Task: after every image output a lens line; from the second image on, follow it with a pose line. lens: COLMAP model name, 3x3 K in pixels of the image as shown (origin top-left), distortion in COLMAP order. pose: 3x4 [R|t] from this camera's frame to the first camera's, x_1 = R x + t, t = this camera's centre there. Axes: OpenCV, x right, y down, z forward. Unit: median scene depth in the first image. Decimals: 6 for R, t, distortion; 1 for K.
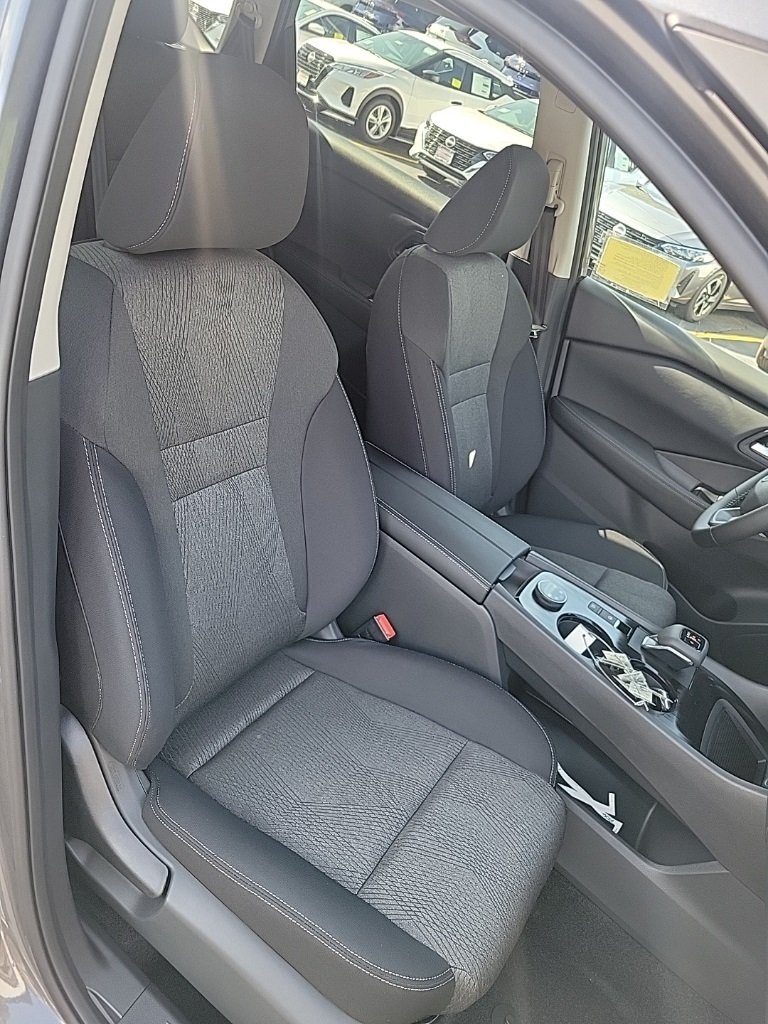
lens RADIAL K [[768.6, 0, 384.9], [0, 768.6, 517.6], [0, 0, 1]] dist [0.030651, -0.014768]
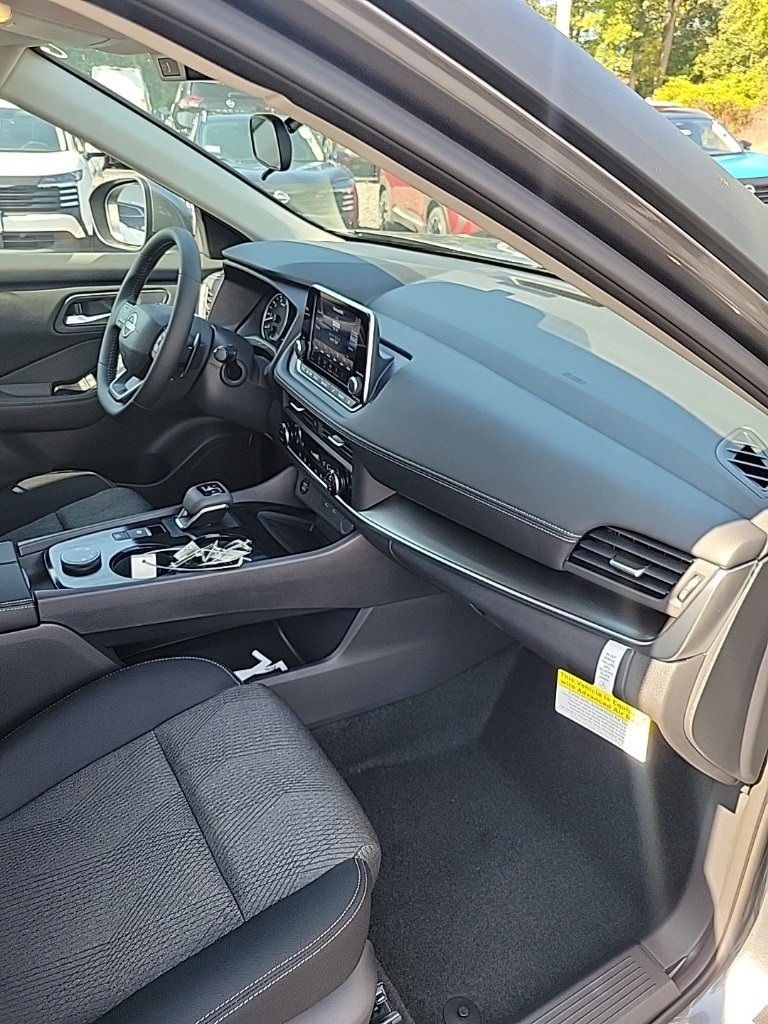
lens RADIAL K [[768.6, 0, 383.4], [0, 768.6, 507.8], [0, 0, 1]] dist [0.030651, -0.014768]
pose [[0.416412, -0.664144, 0.620898, -0.160216], [0.586317, 0.718108, 0.374905, -0.074553], [-0.694862, 0.207928, 0.688427, 0.133563]]
